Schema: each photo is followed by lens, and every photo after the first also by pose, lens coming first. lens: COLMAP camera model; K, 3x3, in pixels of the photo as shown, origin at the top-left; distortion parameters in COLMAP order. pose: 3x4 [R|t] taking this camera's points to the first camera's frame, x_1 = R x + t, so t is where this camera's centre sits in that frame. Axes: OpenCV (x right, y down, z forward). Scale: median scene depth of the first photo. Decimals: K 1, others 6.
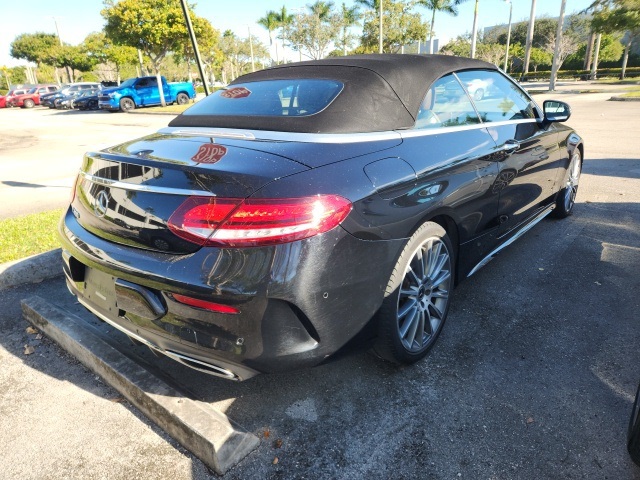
lens RADIAL K [[419.7, 0, 320.0], [0, 419.7, 240.0], [0, 0, 1]] dist [0.060414, -0.050594]
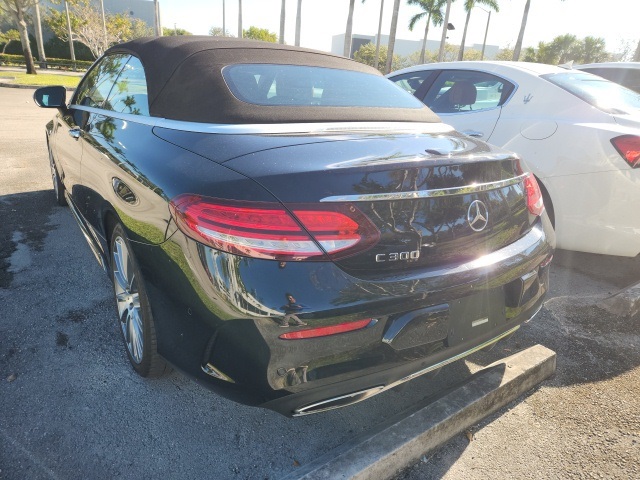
lens RADIAL K [[418.5, 0, 322.4], [0, 418.5, 235.4], [0, 0, 1]] dist [0.063931, -0.054461]
pose [[0.268776, -0.276169, 0.922762, -1.001982], [0.258469, 0.943557, 0.207108, -0.217978], [-0.927876, 0.182840, 0.324987, 0.740657]]
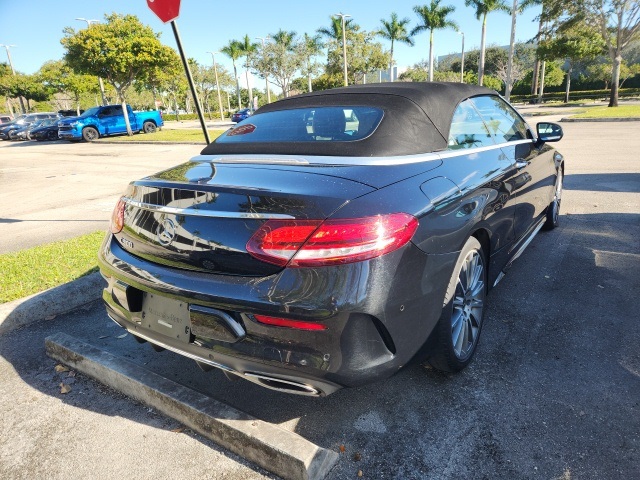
lens RADIAL K [[416.6, 0, 334.9], [0, 416.6, 245.9], [0, 0, 1]] dist [0.062476, -0.049166]
pose [[0.993858, -0.047059, 0.100163, -0.157770], [0.051094, 0.997967, -0.038107, 0.005023], [-0.098166, 0.042990, 0.994241, -0.020545]]
